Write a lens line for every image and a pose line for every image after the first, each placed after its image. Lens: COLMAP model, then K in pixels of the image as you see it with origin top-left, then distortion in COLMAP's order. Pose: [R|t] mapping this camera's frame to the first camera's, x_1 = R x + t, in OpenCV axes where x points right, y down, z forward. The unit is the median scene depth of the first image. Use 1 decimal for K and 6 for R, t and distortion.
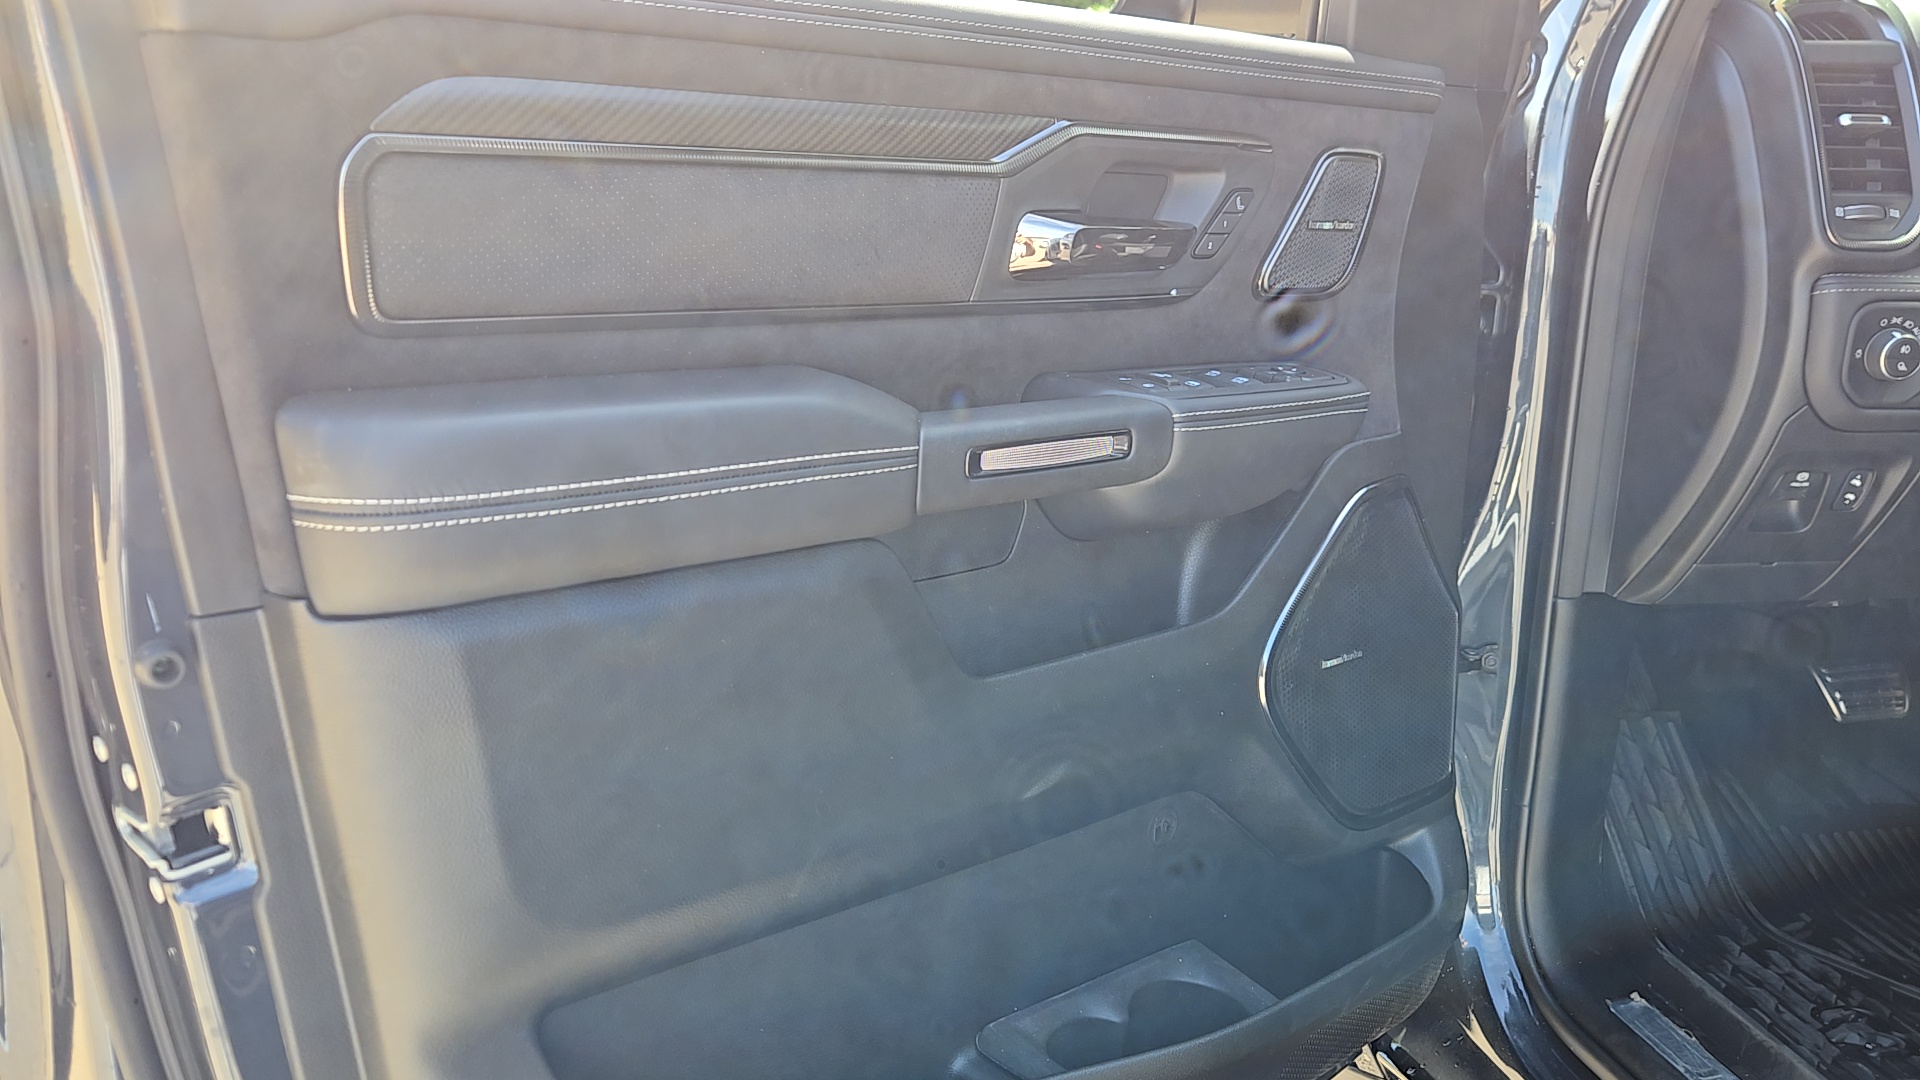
lens RADIAL K [[1615.4, 0, 962.0], [0, 1615.4, 524.1], [0, 0, 1]] dist [0.005581, -0.001487]
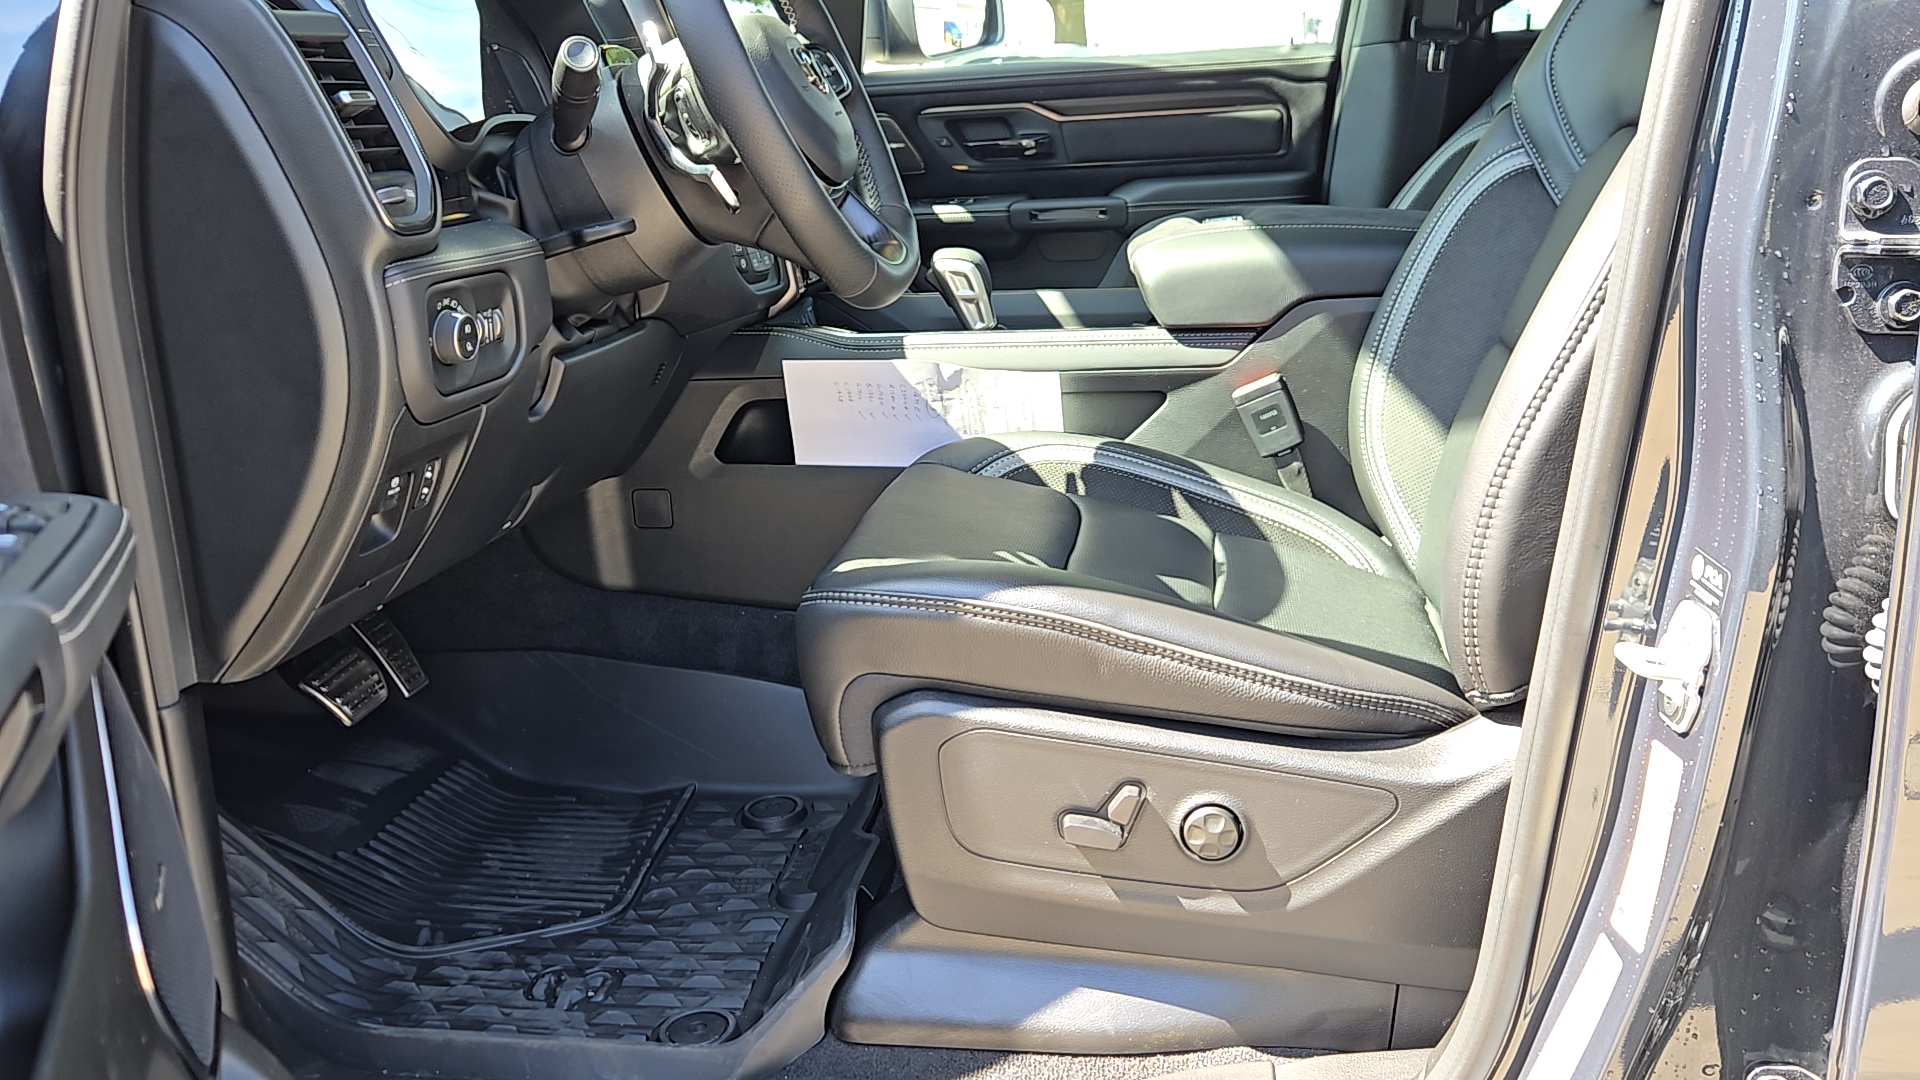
lens RADIAL K [[1615.4, 0, 955.6], [0, 1615.4, 529.3], [0, 0, 1]] dist [0.005581, -0.001487]
pose [[0.335596, -0.275430, 0.900840, -0.195755], [0.268978, 0.944505, 0.188576, -0.083404], [-0.902788, 0.179021, 0.391057, 0.316328]]
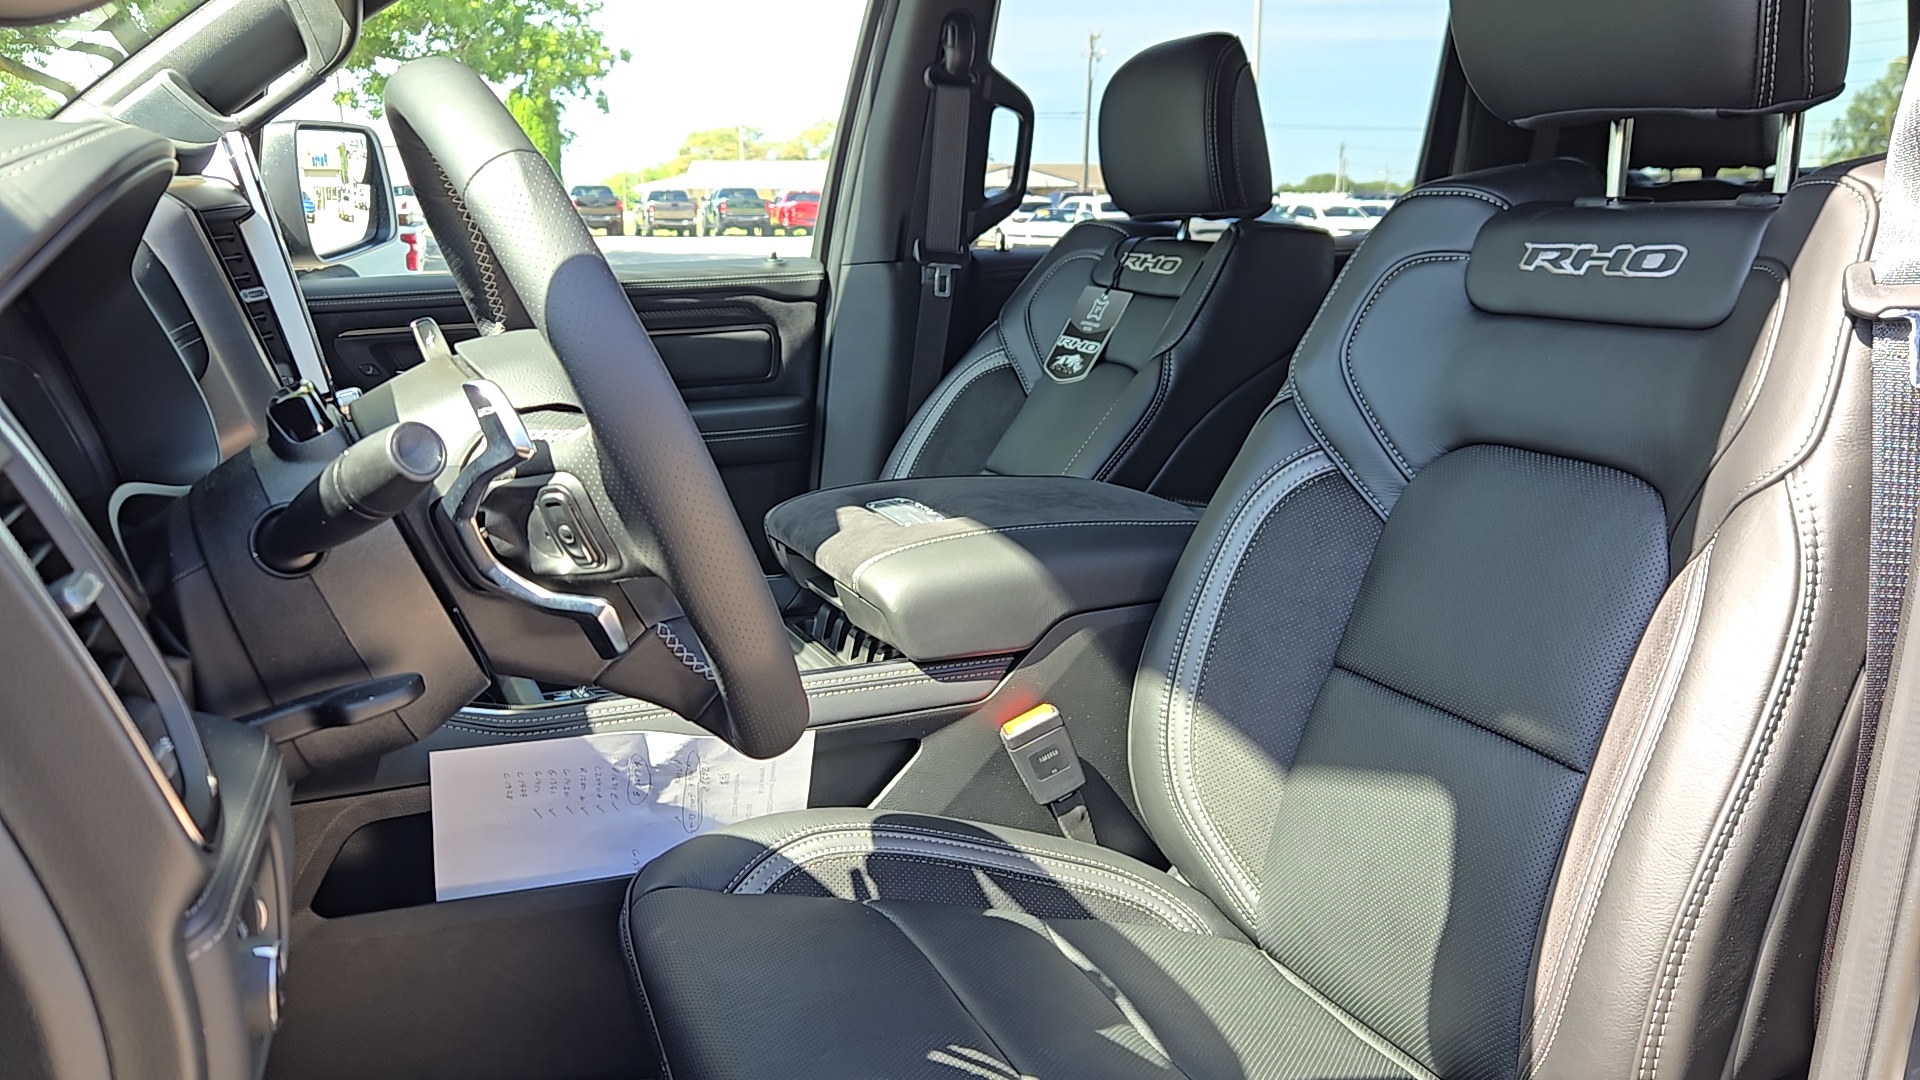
lens RADIAL K [[1615.4, 0, 962.6], [0, 1615.4, 547.3], [0, 0, 1]] dist [0.005581, -0.001487]
pose [[-0.153576, -0.219062, 0.963549, 0.054815], [0.246749, 0.935724, 0.252064, -0.269966], [-0.956833, 0.276465, -0.089652, 0.674922]]
